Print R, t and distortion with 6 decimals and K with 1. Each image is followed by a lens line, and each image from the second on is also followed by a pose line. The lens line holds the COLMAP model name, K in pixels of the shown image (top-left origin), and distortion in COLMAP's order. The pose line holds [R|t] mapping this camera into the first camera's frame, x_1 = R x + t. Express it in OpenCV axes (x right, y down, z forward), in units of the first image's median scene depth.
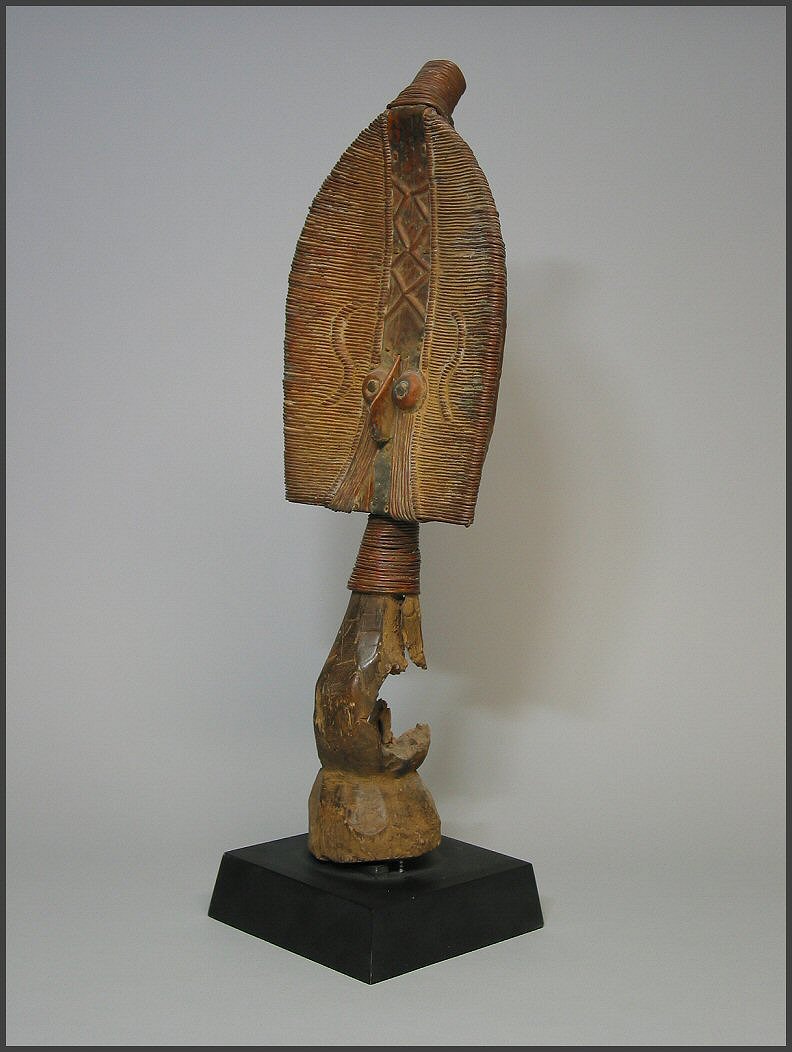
lens RADIAL K [[1612.6, 0, 398.0], [0, 1612.6, 528.1], [0, 0, 1]] dist [-0.023236, 0.000000]
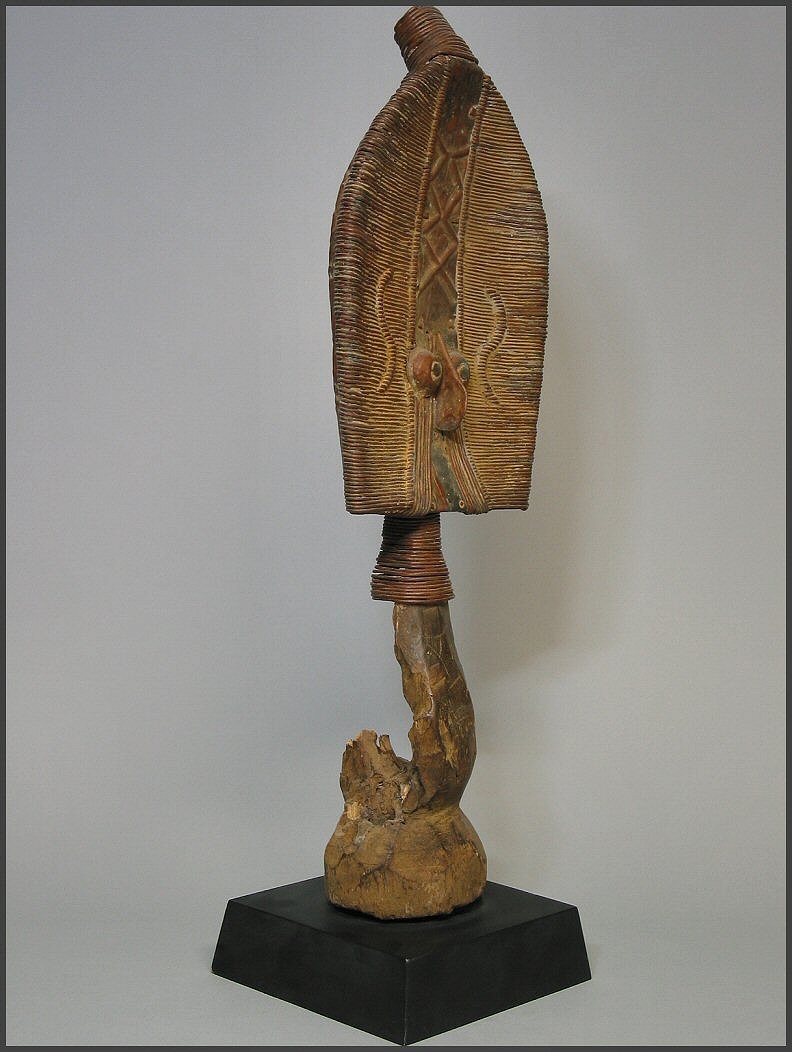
lens RADIAL K [[1847.7, 0, 395.5], [0, 1847.7, 525.1], [0, 0, 1]] dist [0.022447, 0.000000]
pose [[-0.016294, -0.114852, 0.993249, -1.061245], [0.062003, 0.991353, 0.115650, -0.125134], [-0.997943, 0.063469, -0.009032, 1.066821]]
